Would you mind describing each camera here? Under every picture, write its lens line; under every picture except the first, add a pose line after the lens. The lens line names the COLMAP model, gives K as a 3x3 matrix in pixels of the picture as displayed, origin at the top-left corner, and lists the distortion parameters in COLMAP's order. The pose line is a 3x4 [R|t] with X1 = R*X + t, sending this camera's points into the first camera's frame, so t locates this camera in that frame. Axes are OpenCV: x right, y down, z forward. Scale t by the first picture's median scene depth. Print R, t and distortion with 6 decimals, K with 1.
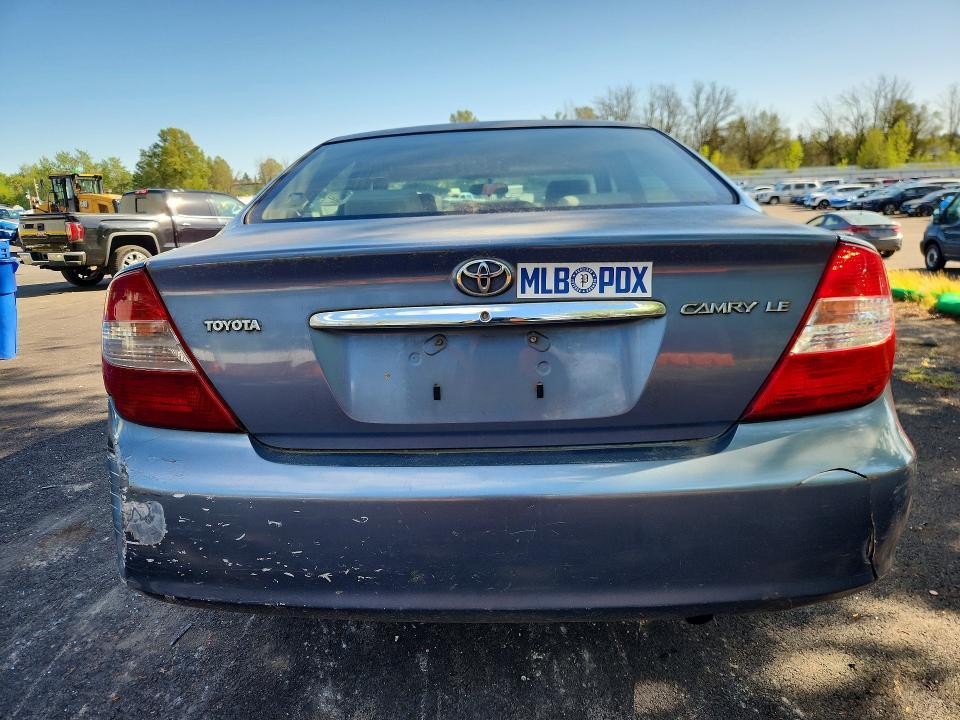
lens RADIAL K [[703.0, 0, 483.6], [0, 703.0, 360.8], [0, 0, 1]] dist [0.055739, -0.059416]
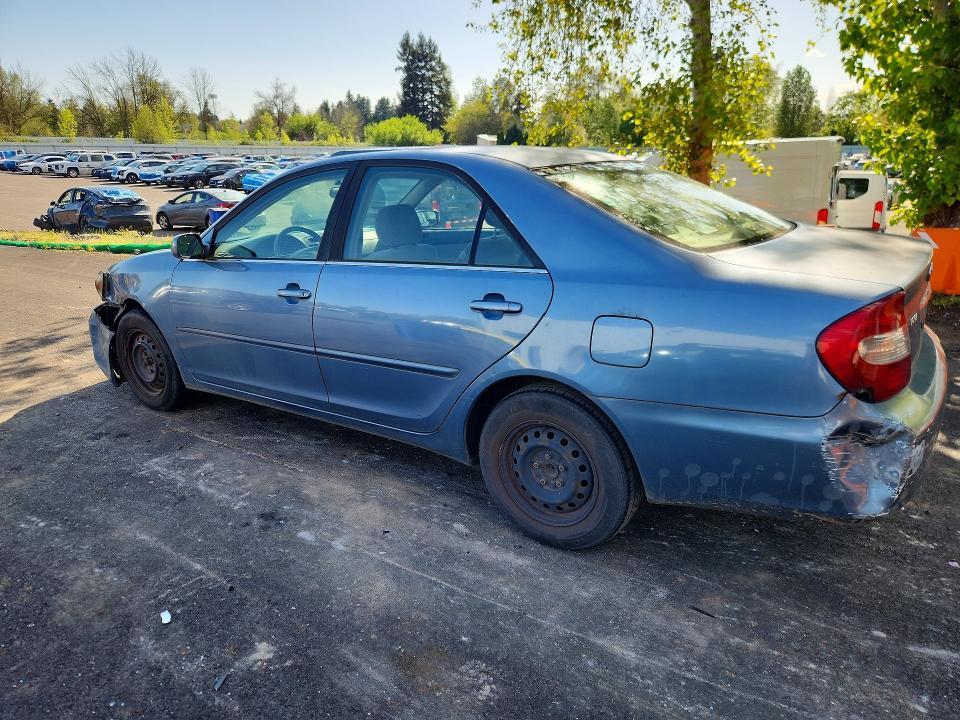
lens RADIAL K [[703.0, 0, 483.6], [0, 703.0, 360.8], [0, 0, 1]] dist [0.055739, -0.059416]
pose [[0.492210, -0.210364, 0.844675, -0.167735], [0.170975, 0.974821, 0.143146, -0.026689], [-0.853520, 0.073960, 0.515784, 0.076760]]
